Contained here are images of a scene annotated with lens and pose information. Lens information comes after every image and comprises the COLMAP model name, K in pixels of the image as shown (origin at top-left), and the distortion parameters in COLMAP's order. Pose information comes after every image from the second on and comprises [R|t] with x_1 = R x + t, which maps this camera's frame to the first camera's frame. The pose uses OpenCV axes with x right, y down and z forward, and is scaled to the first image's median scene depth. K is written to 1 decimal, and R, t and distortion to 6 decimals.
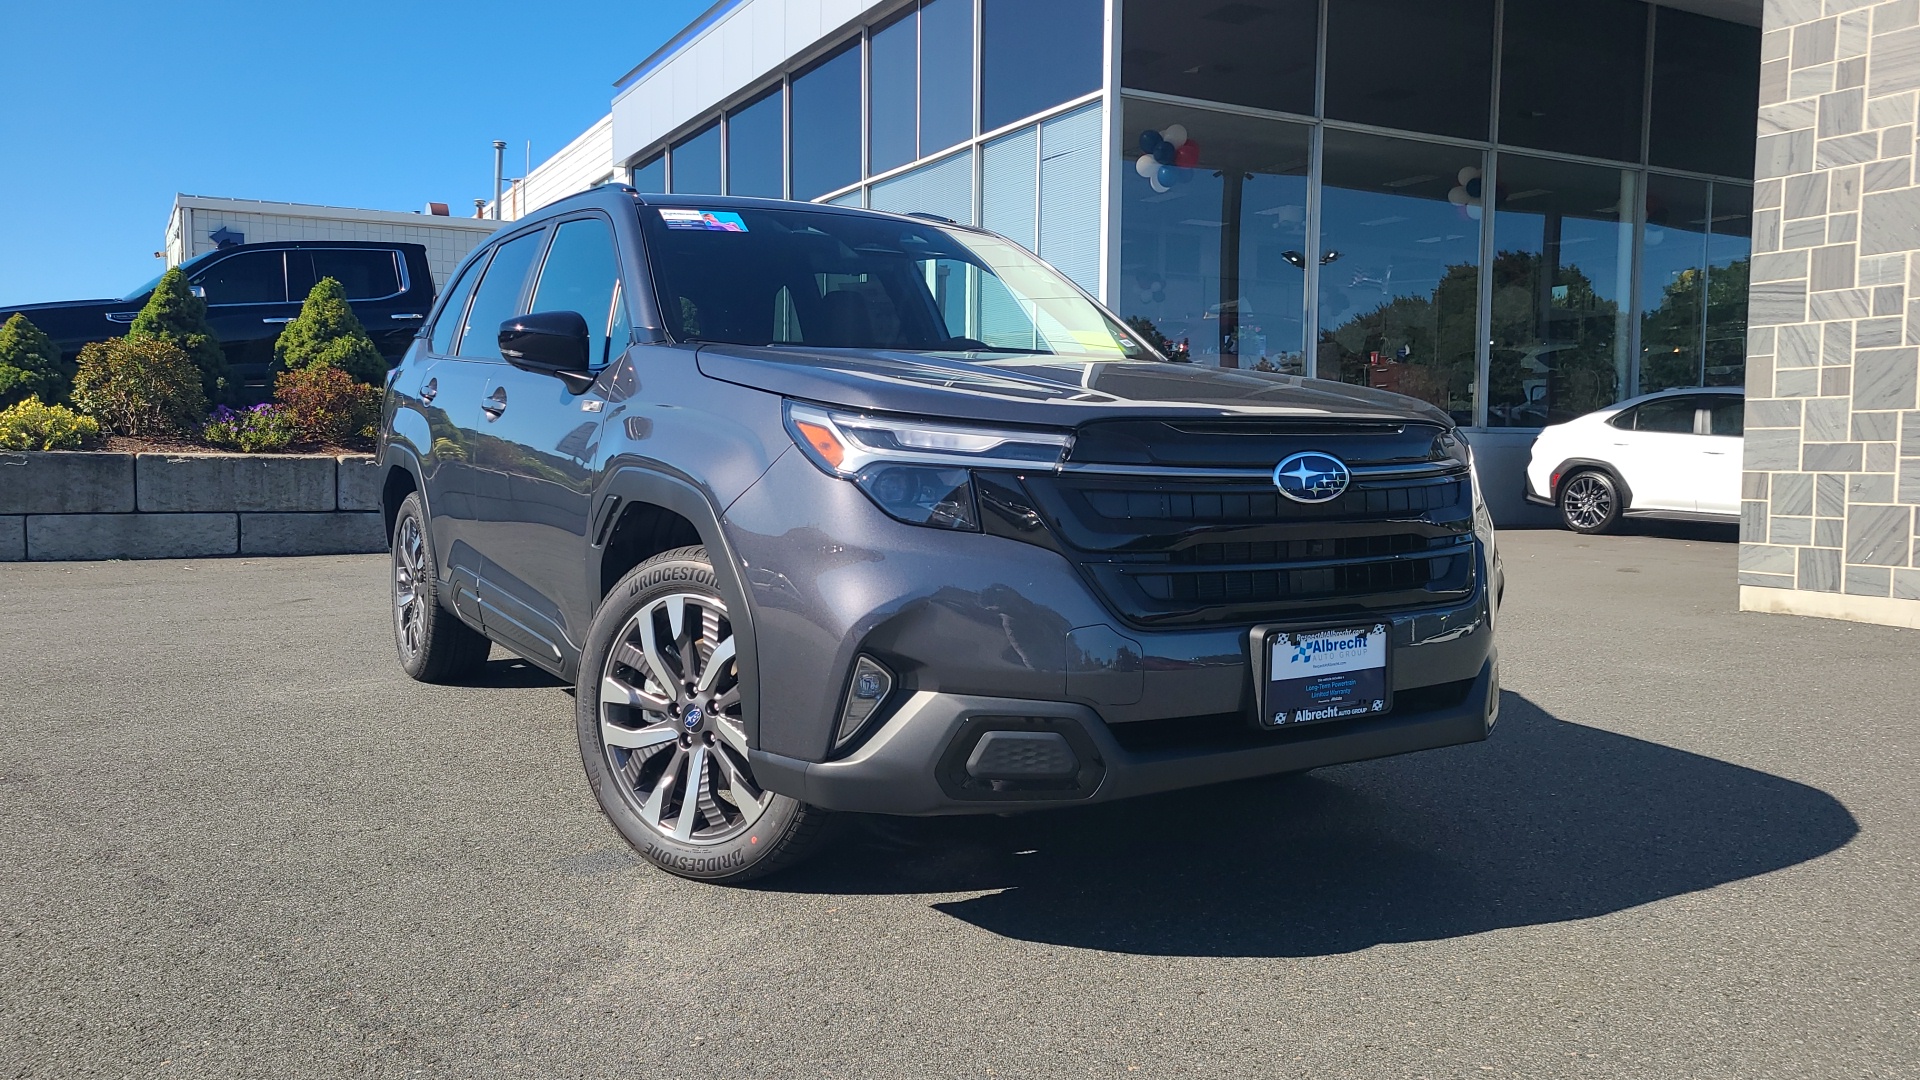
lens RADIAL K [[1430.2, 0, 960.0], [0, 1430.2, 540.0], [0, 0, 1]] dist [0.072106, -0.059052]
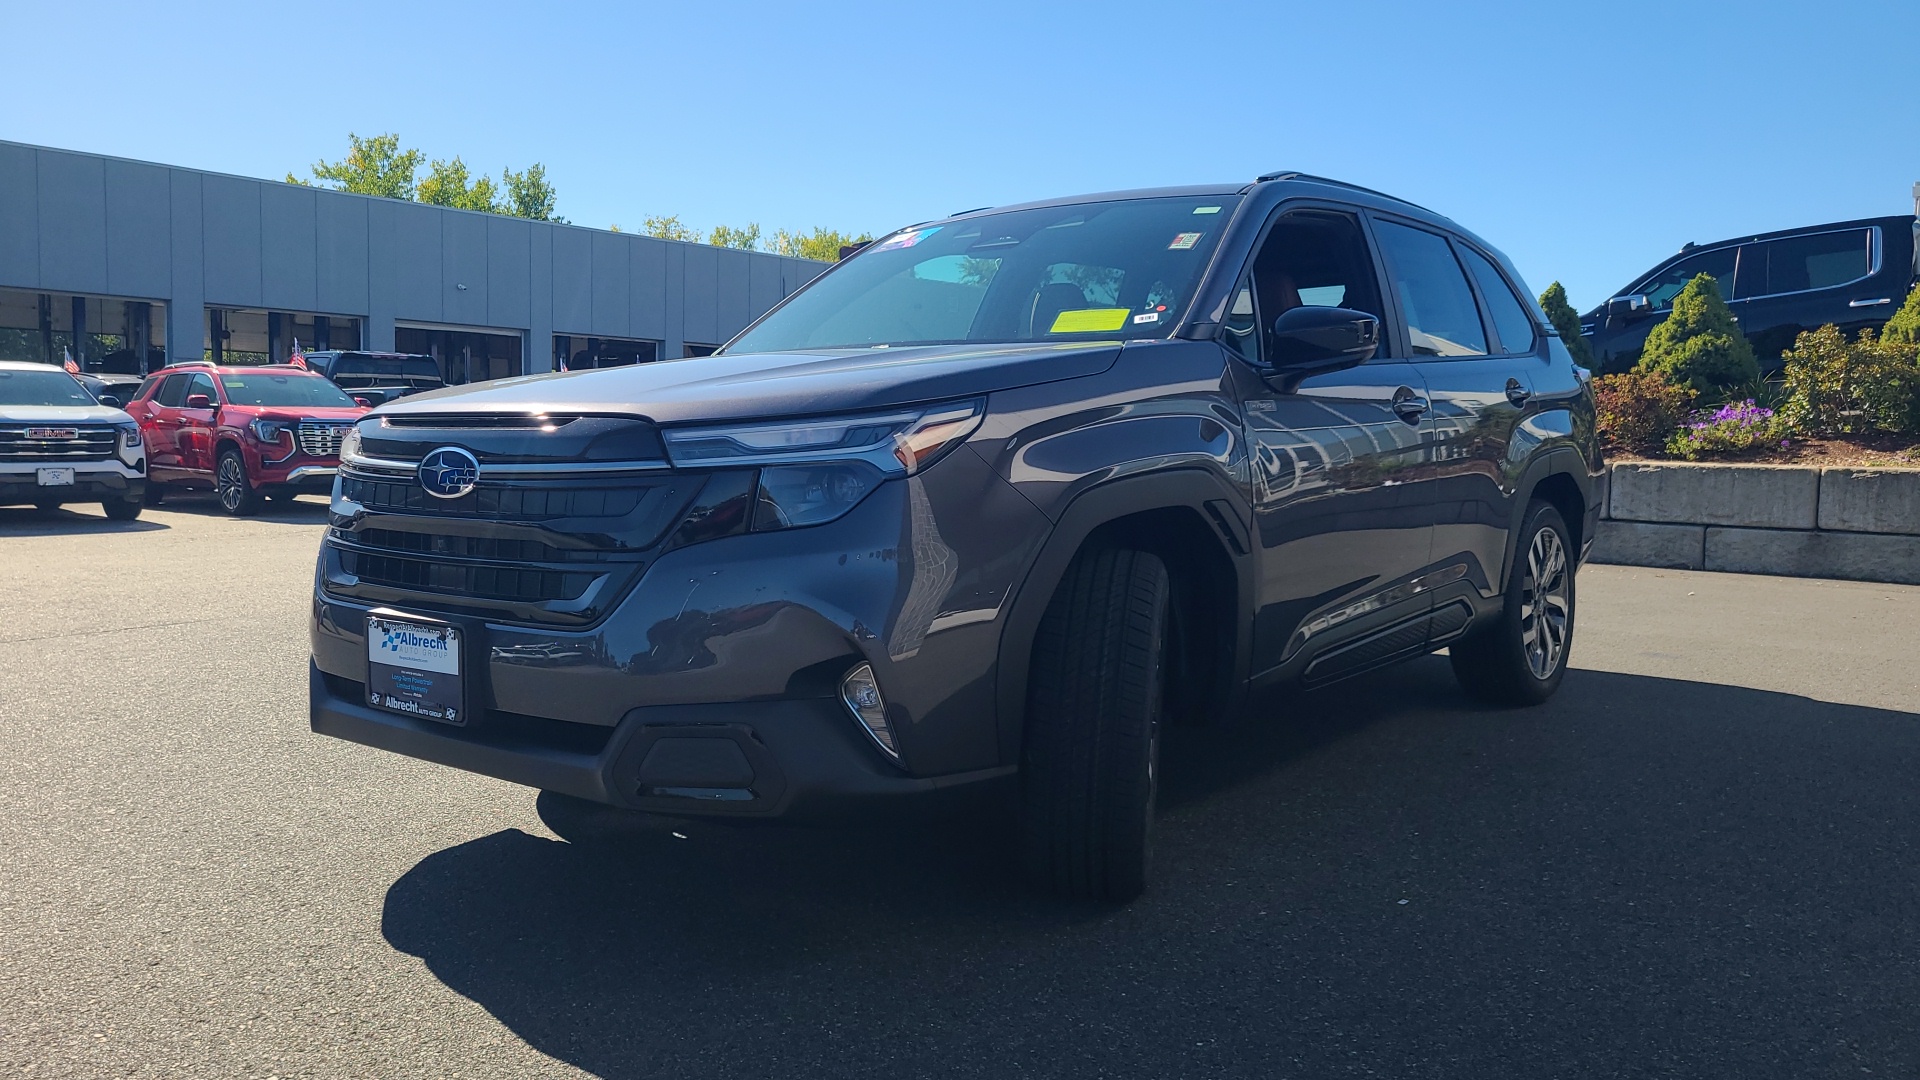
lens RADIAL K [[1482.4, 0, 941.6], [0, 1482.4, 521.1], [0, 0, 1]] dist [0.026658, -0.004469]
pose [[0.329039, 0.052220, -0.942871, 1.317035], [-0.072735, 0.996905, 0.029829, -0.065133], [0.941511, 0.058765, 0.331819, 0.973200]]
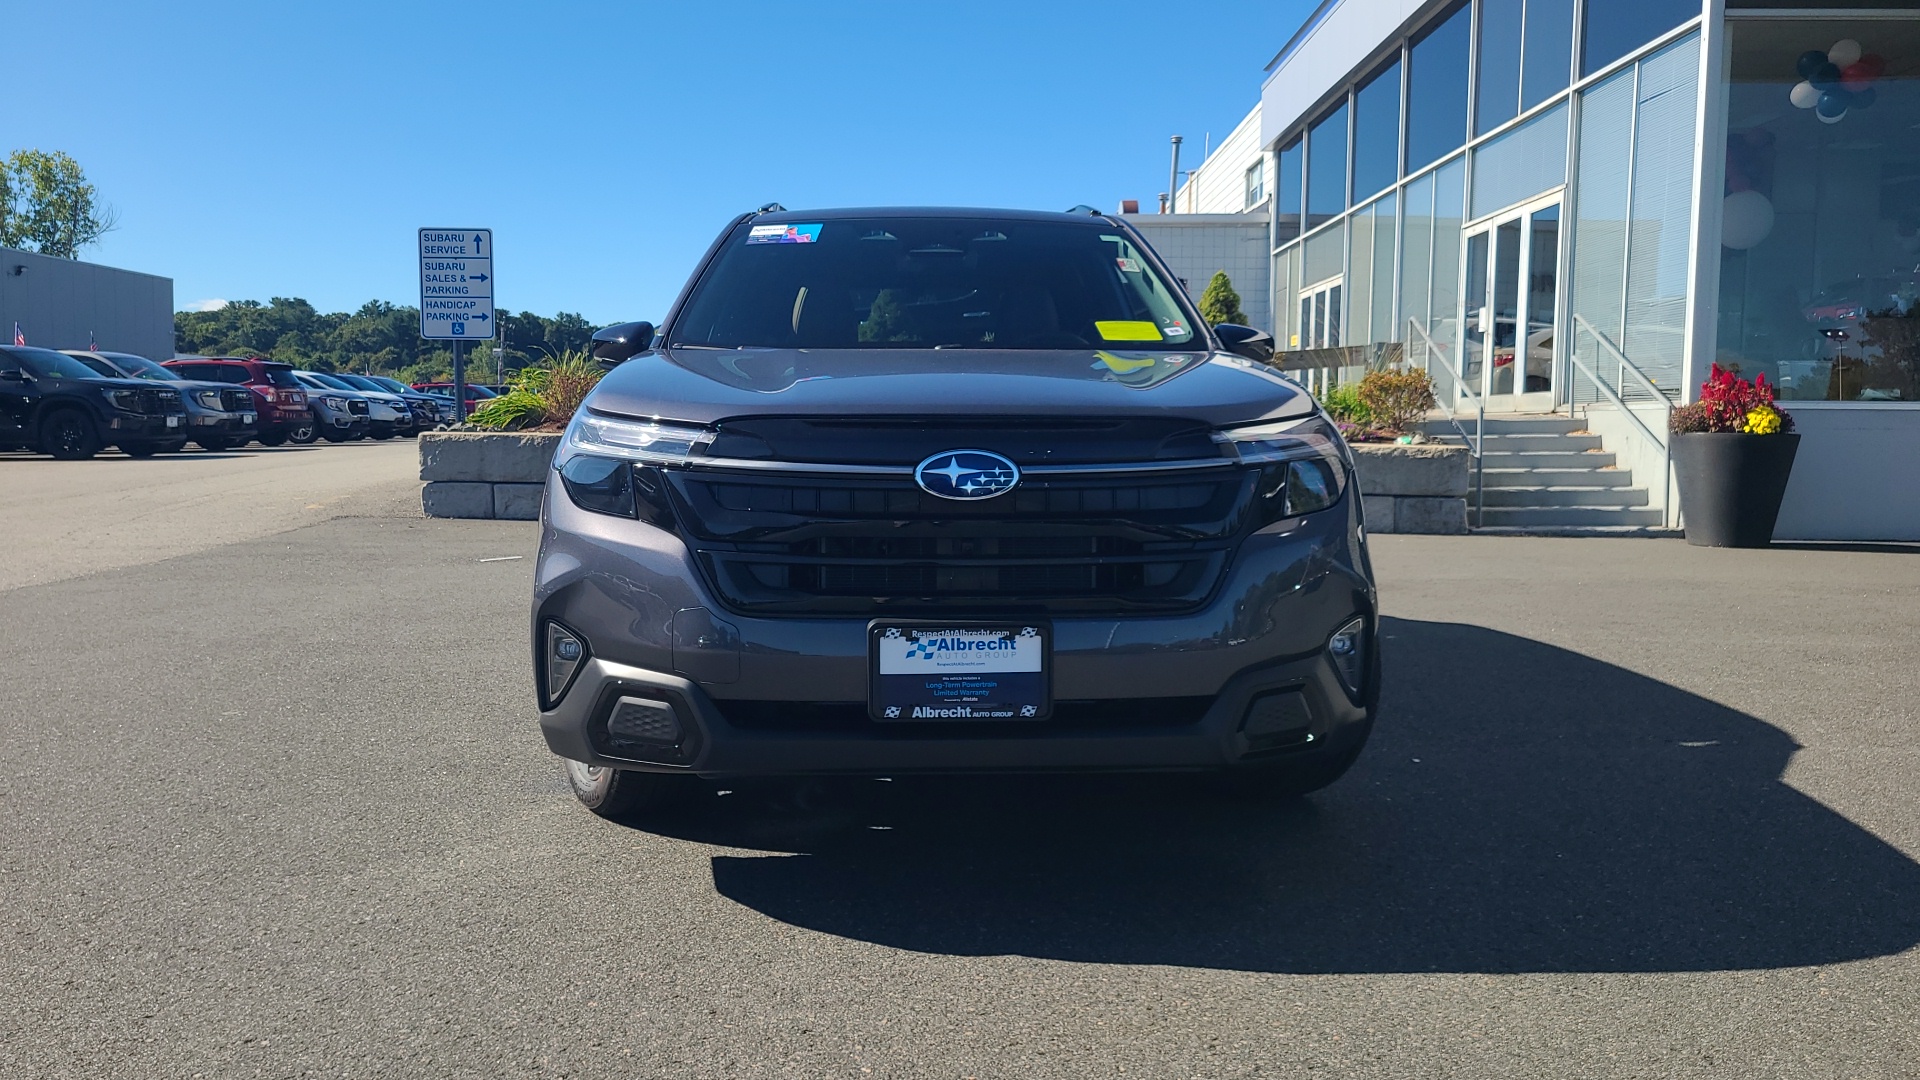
lens RADIAL K [[1448.5, 0, 959.4], [0, 1448.5, 529.3], [0, 0, 1]] dist [0.073905, -0.066247]
pose [[0.873481, 0.036287, -0.485503, 0.721710], [-0.034588, 0.999324, 0.012463, -0.018318], [0.485627, 0.005907, 0.874146, 0.120287]]
